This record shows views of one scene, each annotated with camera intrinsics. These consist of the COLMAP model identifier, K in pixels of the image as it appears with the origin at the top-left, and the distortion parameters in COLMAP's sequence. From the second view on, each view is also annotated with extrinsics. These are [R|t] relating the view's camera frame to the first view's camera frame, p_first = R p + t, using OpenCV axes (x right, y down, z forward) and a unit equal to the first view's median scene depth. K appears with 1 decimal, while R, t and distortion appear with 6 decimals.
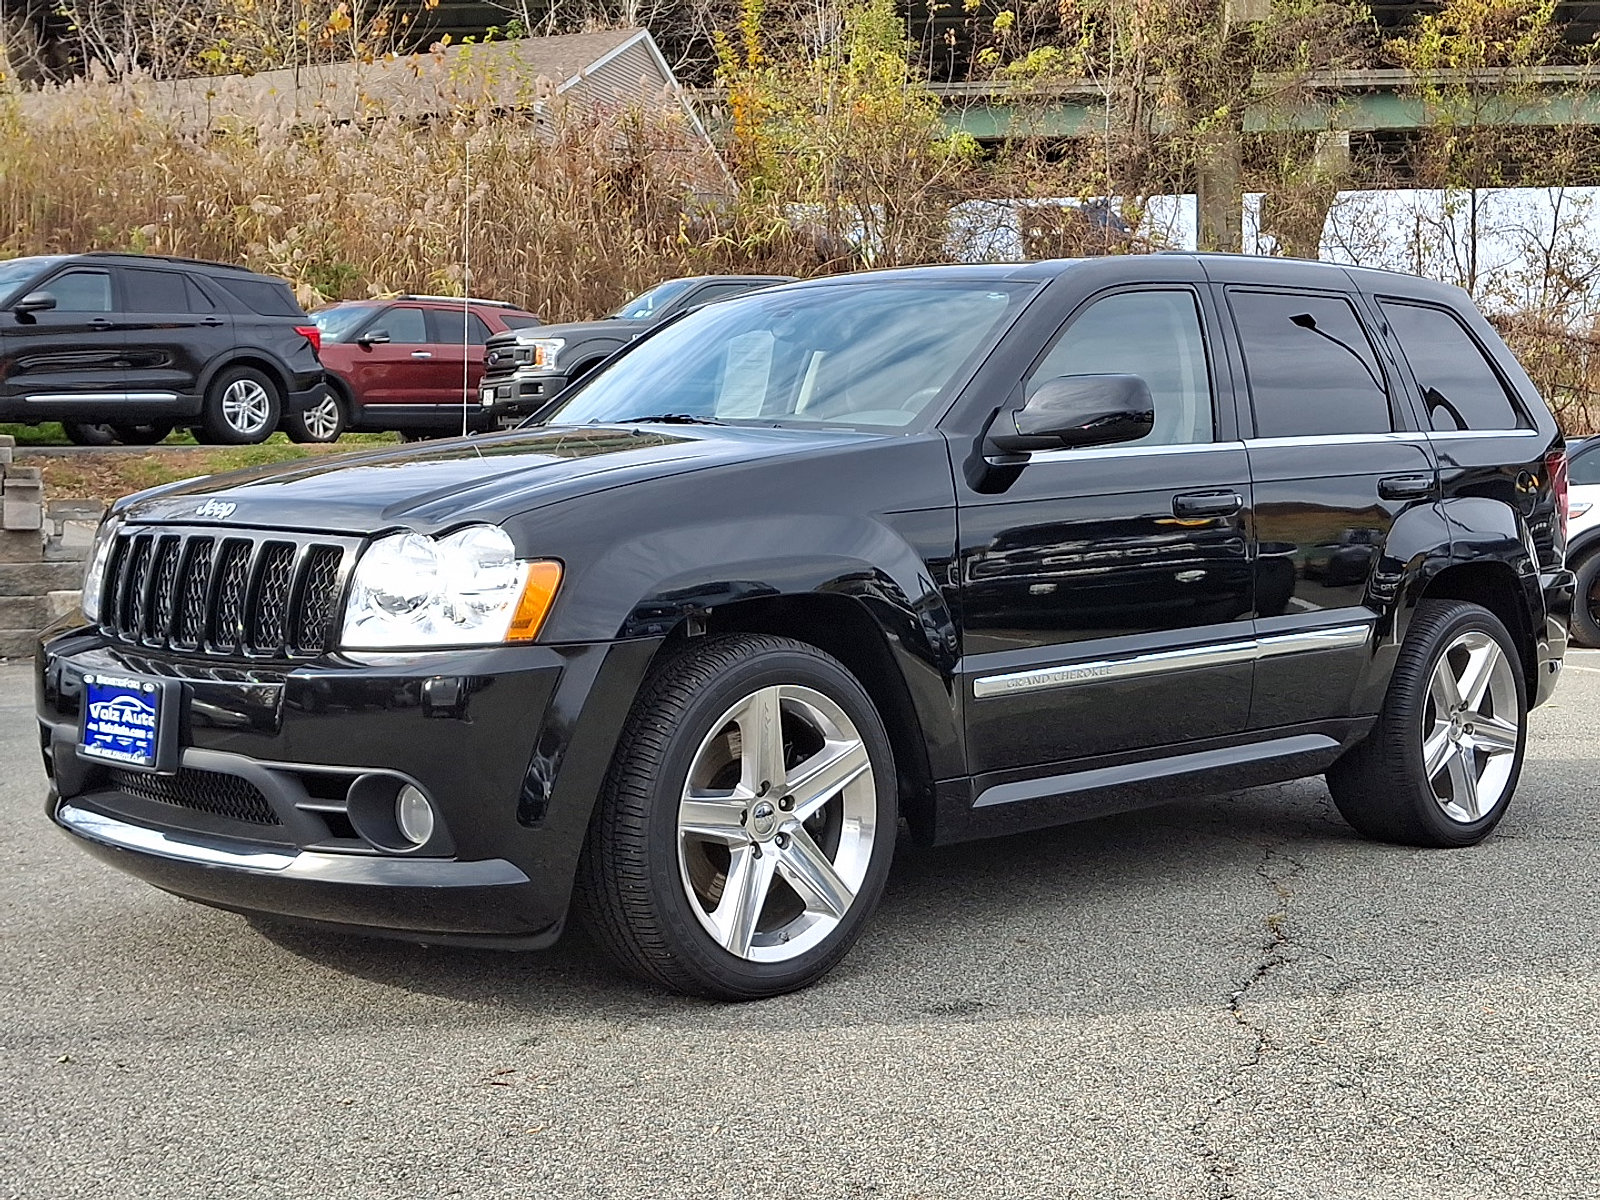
lens RADIAL K [[2231.2, 0, 795.6], [0, 2231.2, 544.5], [0, 0, 1]] dist [0.270890, -0.840867]
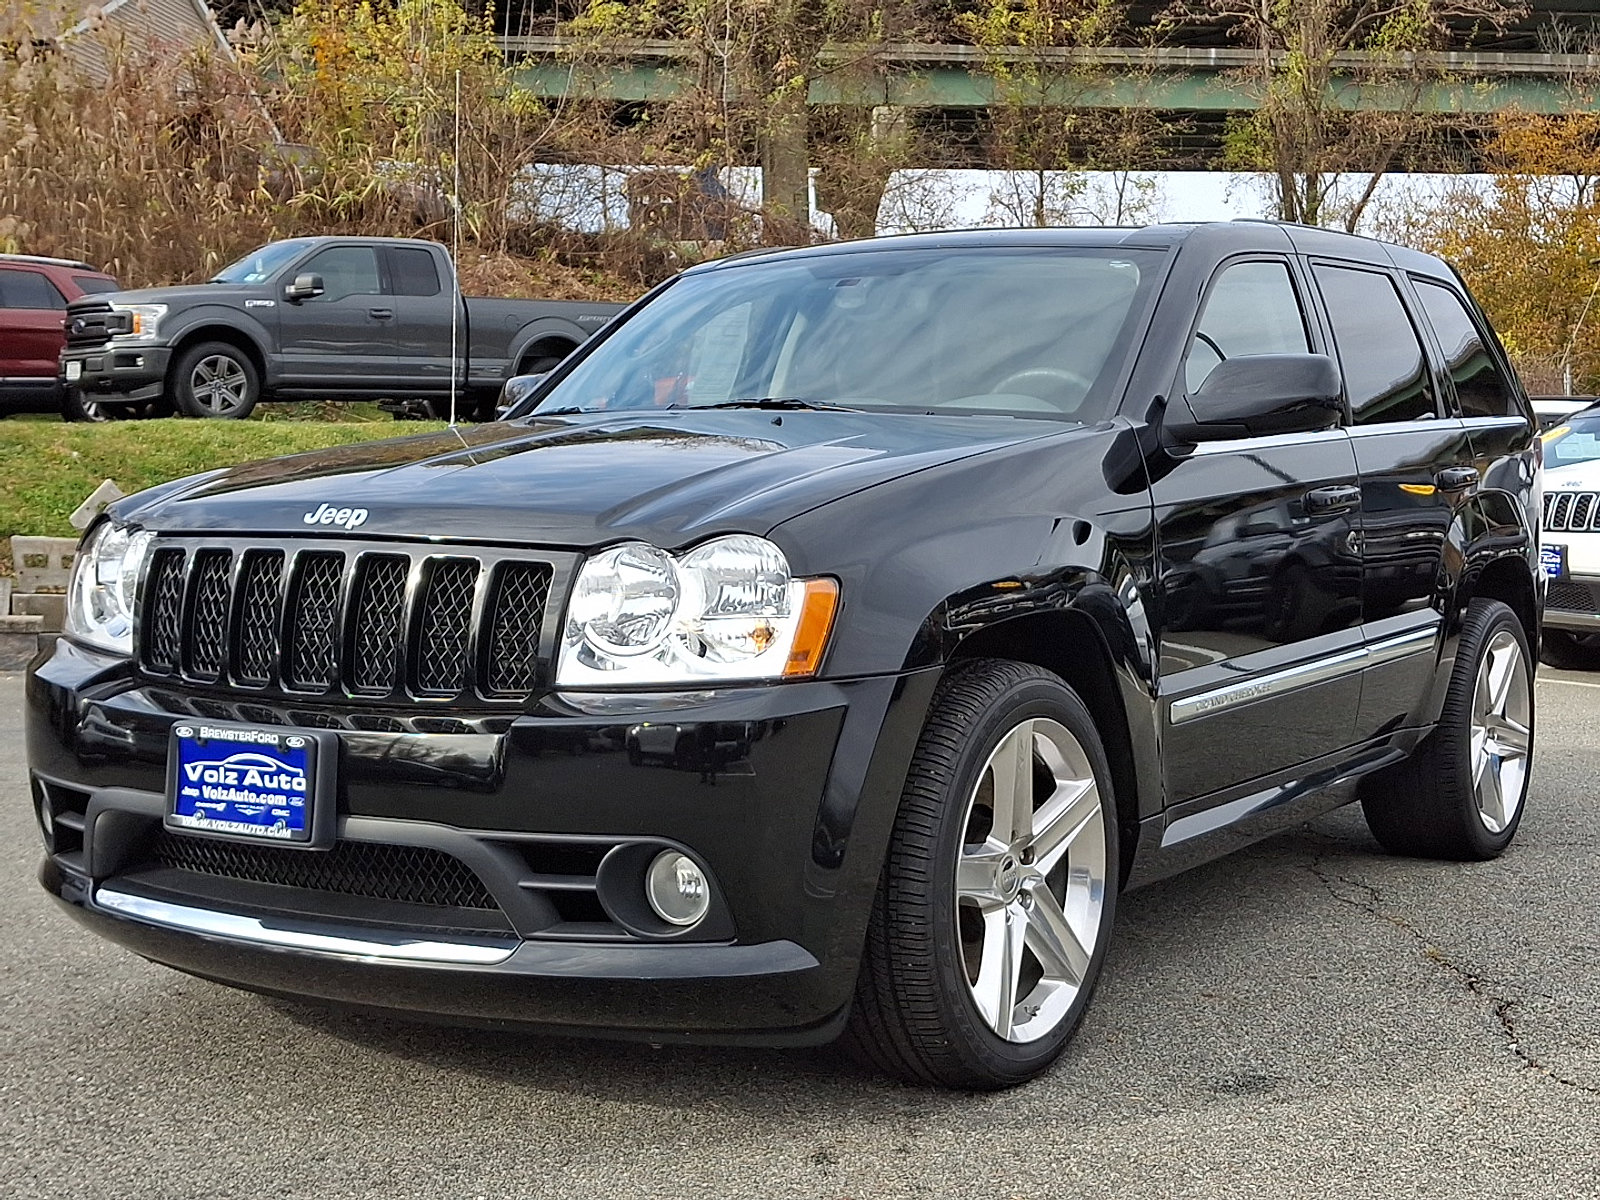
lens RADIAL K [[2332.8, 0, 820.2], [0, 2332.8, 579.8], [0, 0, 1]] dist [0.253738, -0.732253]
pose [[0.974120, -0.013838, 0.225609, -0.249833], [0.008980, 0.999706, 0.022543, -0.009526], [-0.225855, -0.019934, 0.973957, 0.129362]]
